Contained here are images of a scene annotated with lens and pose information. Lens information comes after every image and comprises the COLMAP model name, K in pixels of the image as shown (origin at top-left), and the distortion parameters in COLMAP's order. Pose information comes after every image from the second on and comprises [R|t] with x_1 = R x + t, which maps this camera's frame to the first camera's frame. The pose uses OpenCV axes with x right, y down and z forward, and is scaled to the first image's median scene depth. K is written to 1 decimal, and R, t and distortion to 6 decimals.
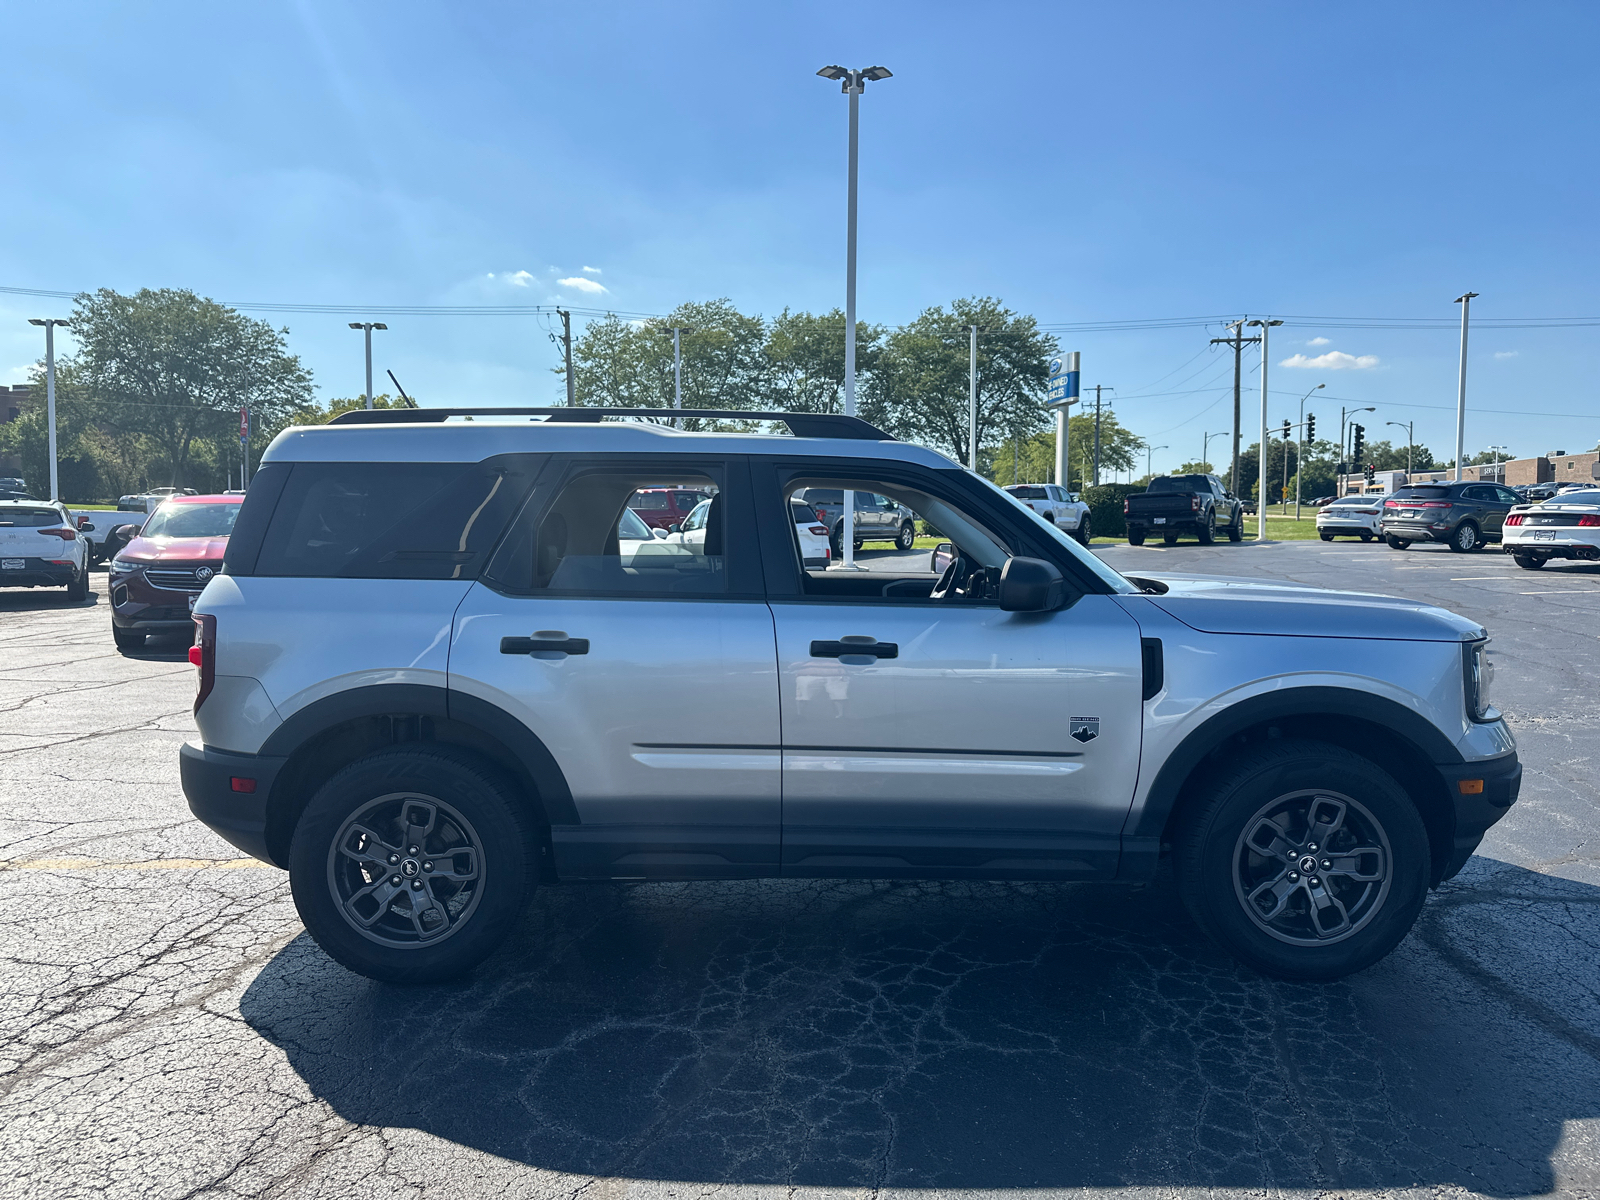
lens RADIAL K [[1115.0, 0, 825.2], [0, 1115.0, 632.4], [0, 0, 1]] dist [0.029364, -0.033933]
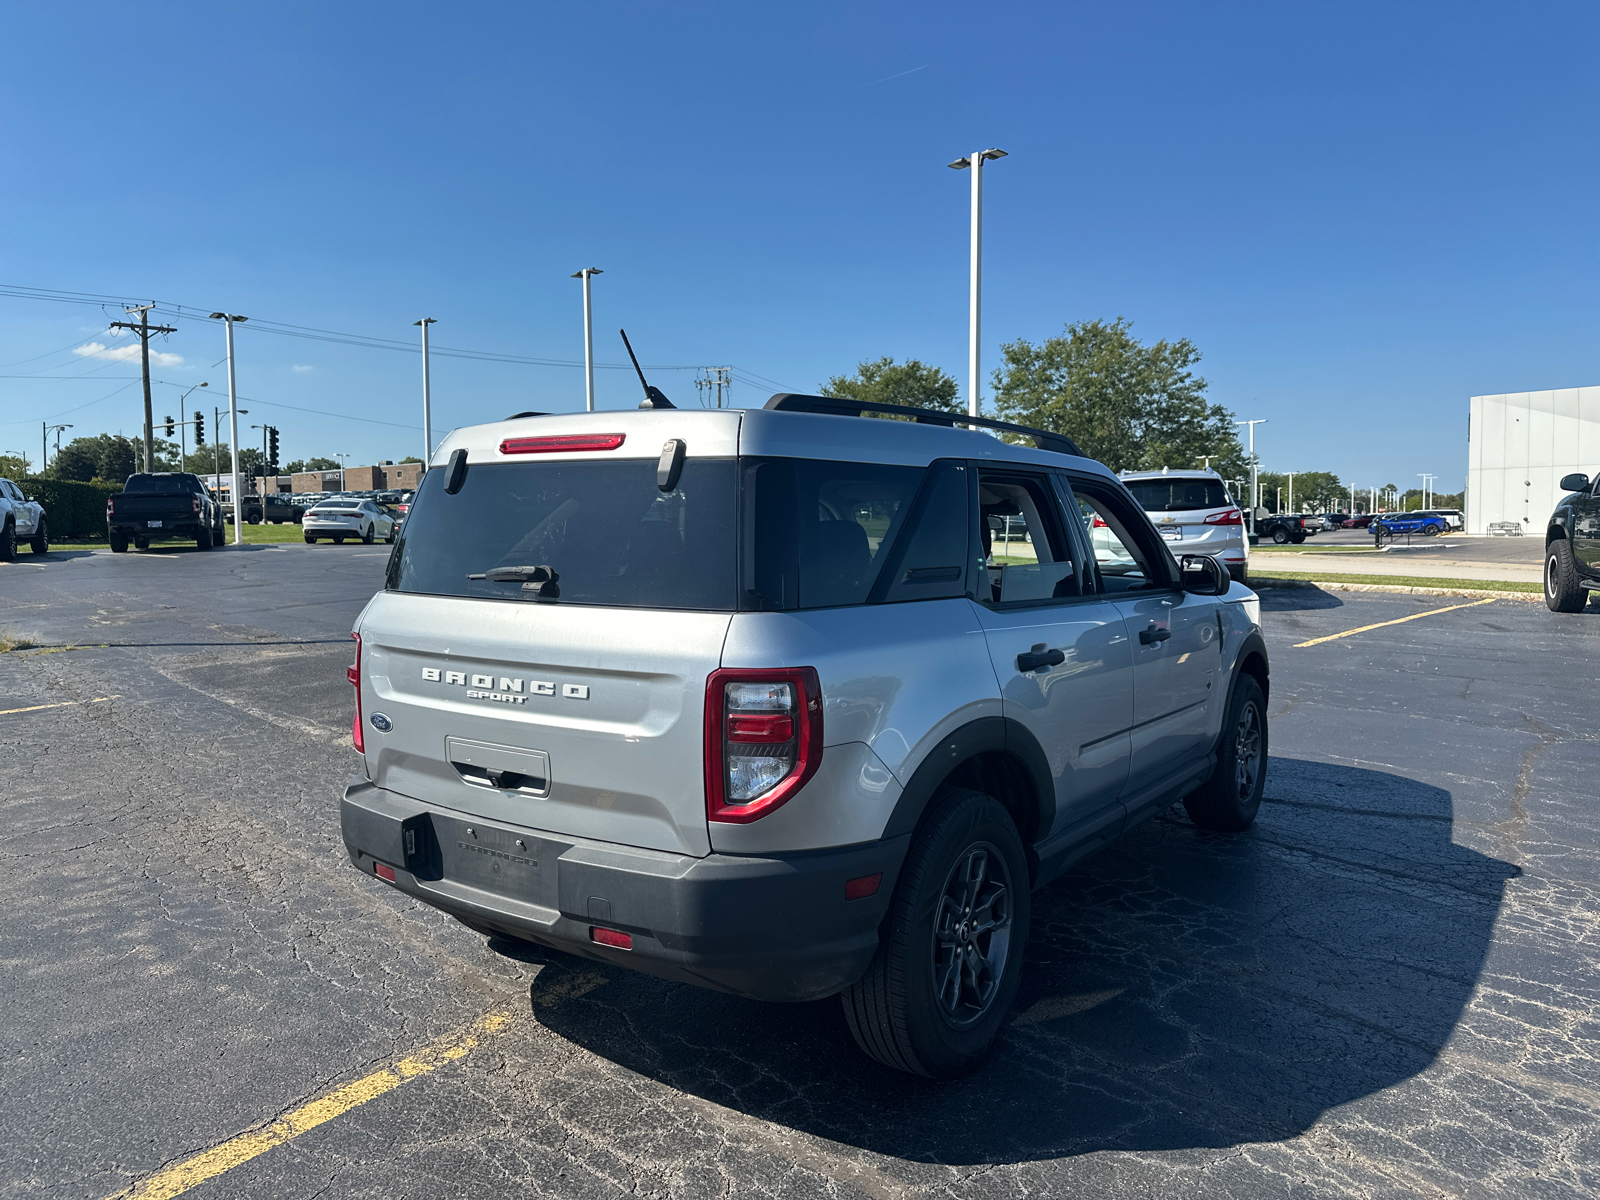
lens RADIAL K [[1115.0, 0, 801.4], [0, 1115.0, 613.8], [0, 0, 1]] dist [0.029364, -0.033933]
pose [[0.580319, -0.069251, 0.811439, -0.116383], [0.084203, 0.996140, 0.024794, -0.006887], [-0.810024, 0.053937, 0.583911, 0.060176]]
